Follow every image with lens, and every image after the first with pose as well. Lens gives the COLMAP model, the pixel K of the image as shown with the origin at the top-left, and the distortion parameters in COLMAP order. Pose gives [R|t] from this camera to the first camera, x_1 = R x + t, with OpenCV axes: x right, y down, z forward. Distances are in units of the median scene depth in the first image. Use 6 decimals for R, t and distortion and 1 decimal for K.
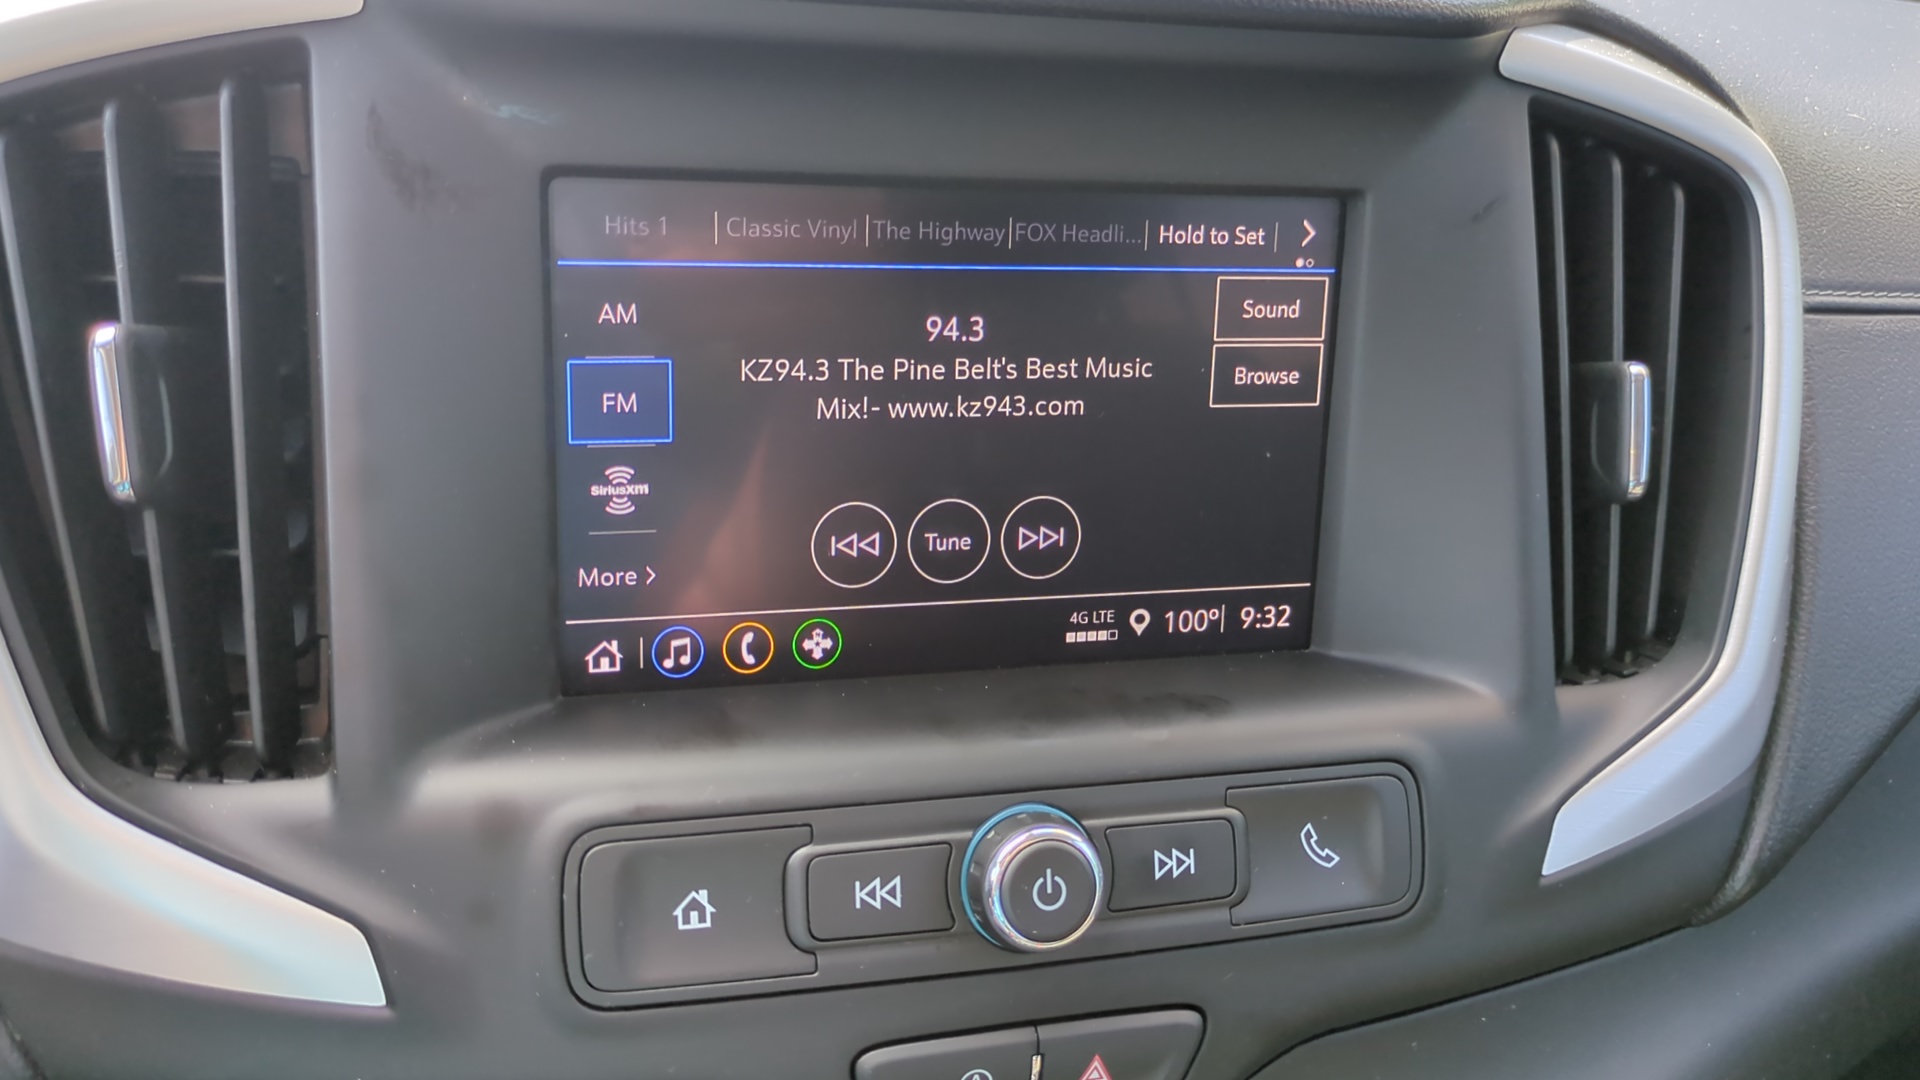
lens RADIAL K [[1610.7, 0, 956.3], [0, 1610.7, 522.5], [0, 0, 1]] dist [0.030965, -0.071590]
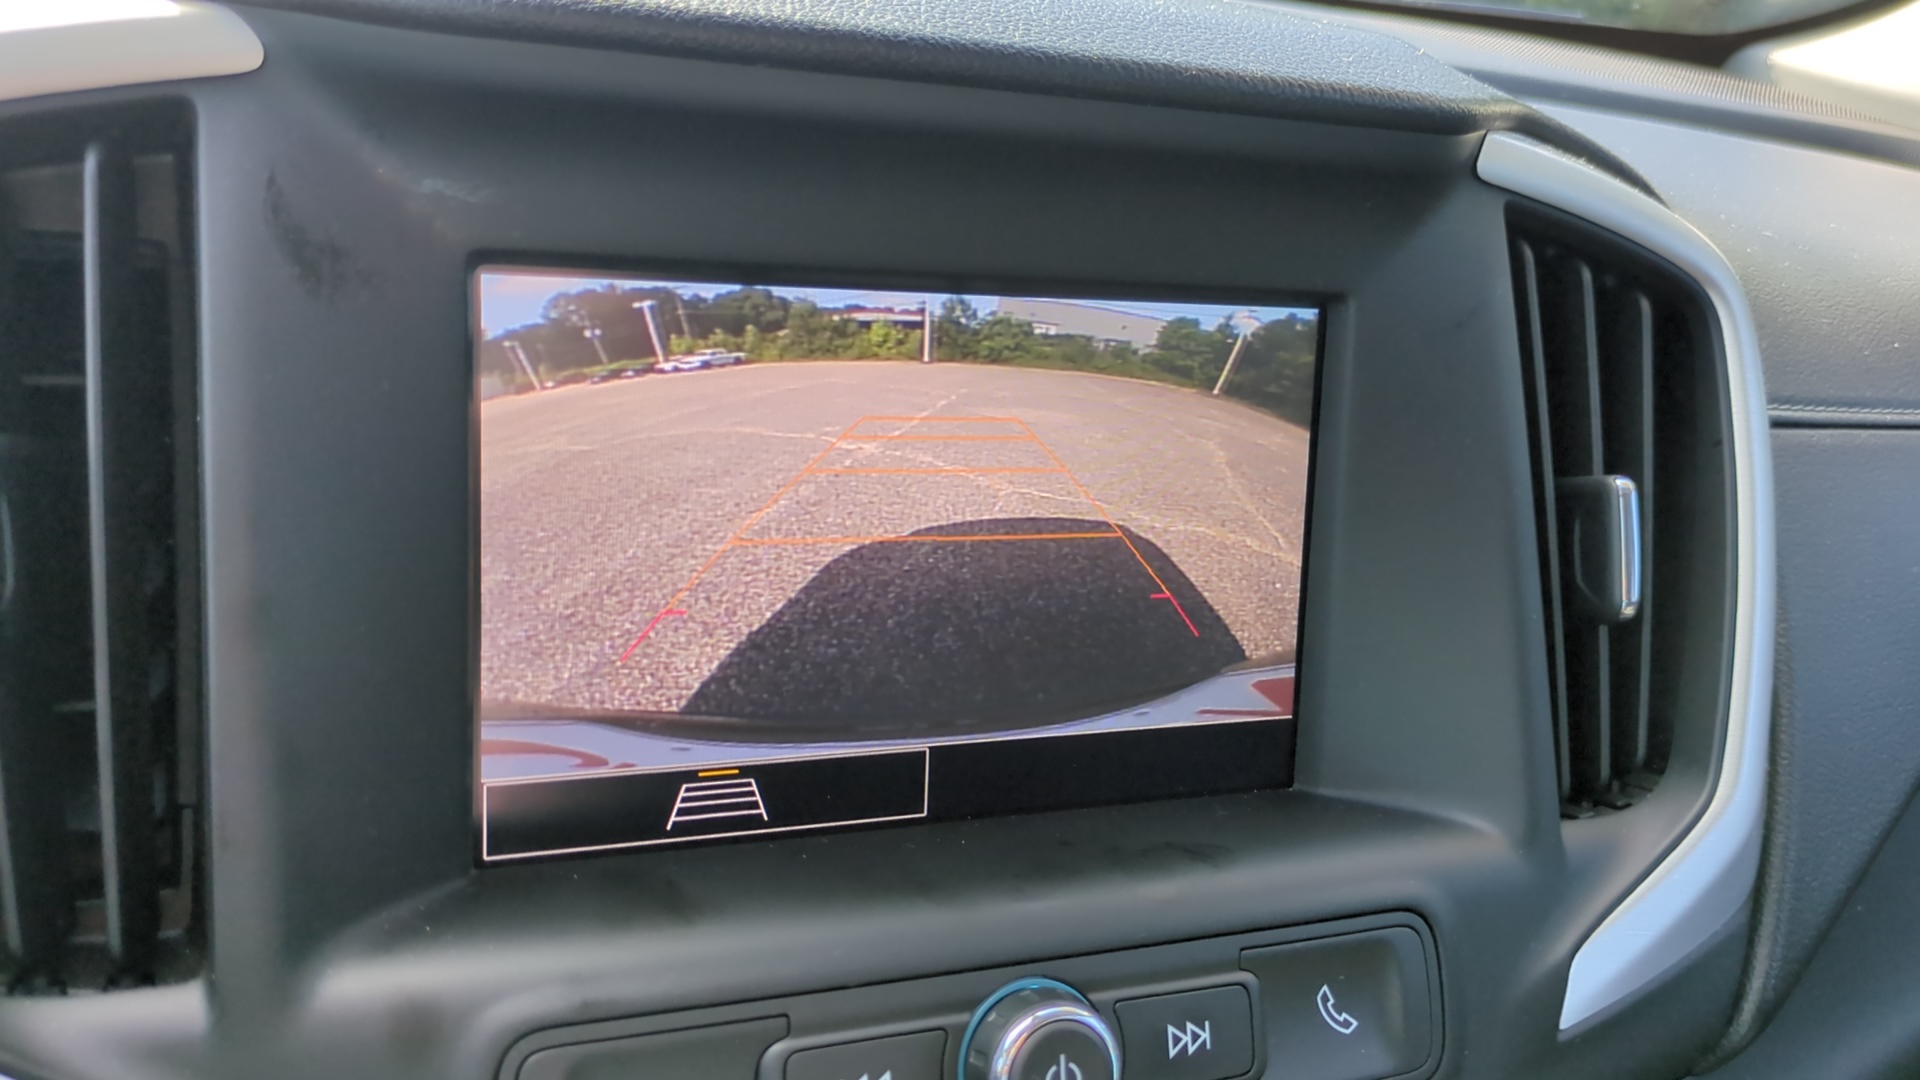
lens RADIAL K [[1610.7, 0, 951.7], [0, 1610.7, 521.6], [0, 0, 1]] dist [0.030965, -0.071590]
pose [[0.992717, -0.006642, 0.120286, -0.094084], [0.016548, 0.996532, -0.081547, -0.000815], [-0.119327, 0.082943, 0.989384, 0.112551]]
